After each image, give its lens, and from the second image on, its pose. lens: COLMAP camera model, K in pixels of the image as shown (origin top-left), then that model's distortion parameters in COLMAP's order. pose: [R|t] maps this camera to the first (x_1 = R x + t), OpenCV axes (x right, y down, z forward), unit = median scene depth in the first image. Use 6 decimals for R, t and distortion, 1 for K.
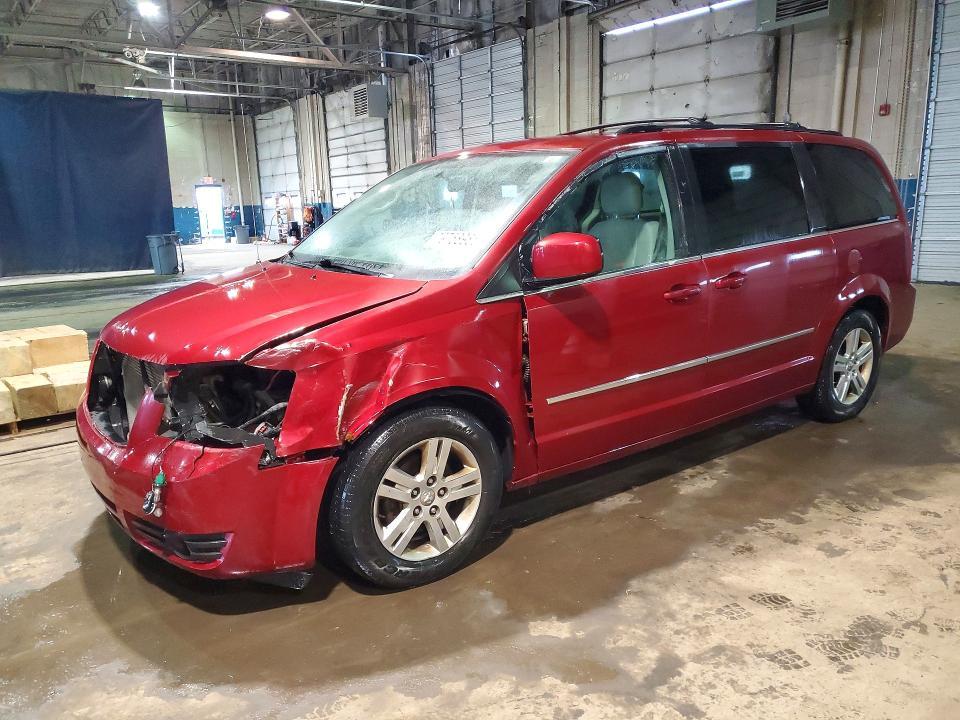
lens RADIAL K [[742.6, 0, 480.0], [0, 742.6, 360.0], [0, 0, 1]] dist [0.005415, 0.001612]
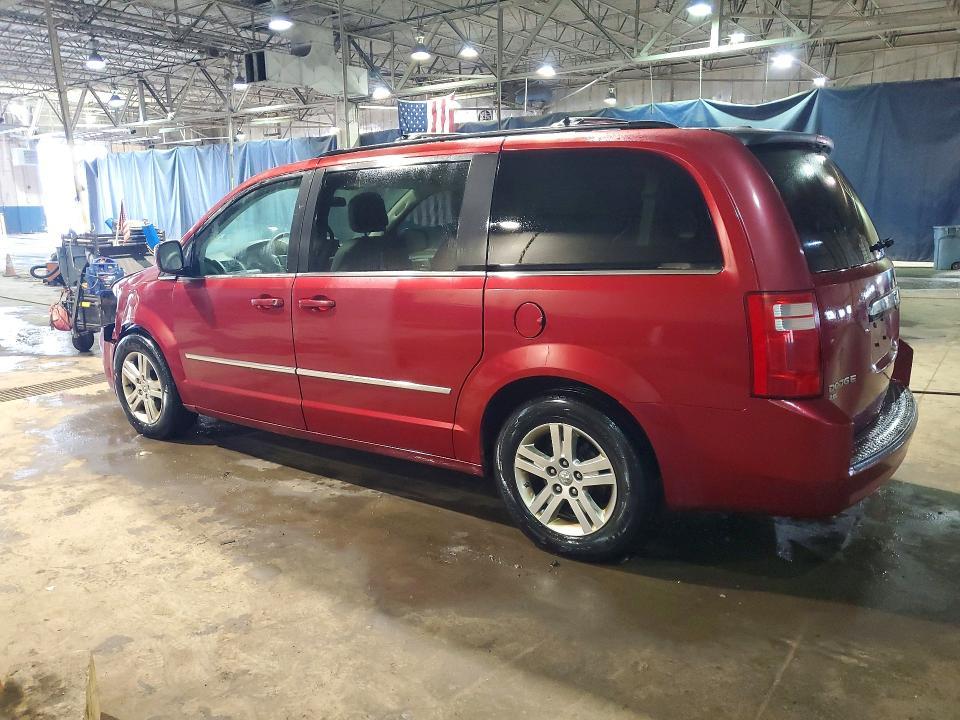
lens RADIAL K [[693.2, 0, 480.0], [0, 693.2, 360.0], [0, 0, 1]] dist [0.001449, 0.006278]
pose [[0.328931, 0.227809, -0.916465, 1.372247], [-0.186004, 0.967085, 0.173633, -0.262051], [0.925855, 0.113353, 0.360477, 0.905955]]
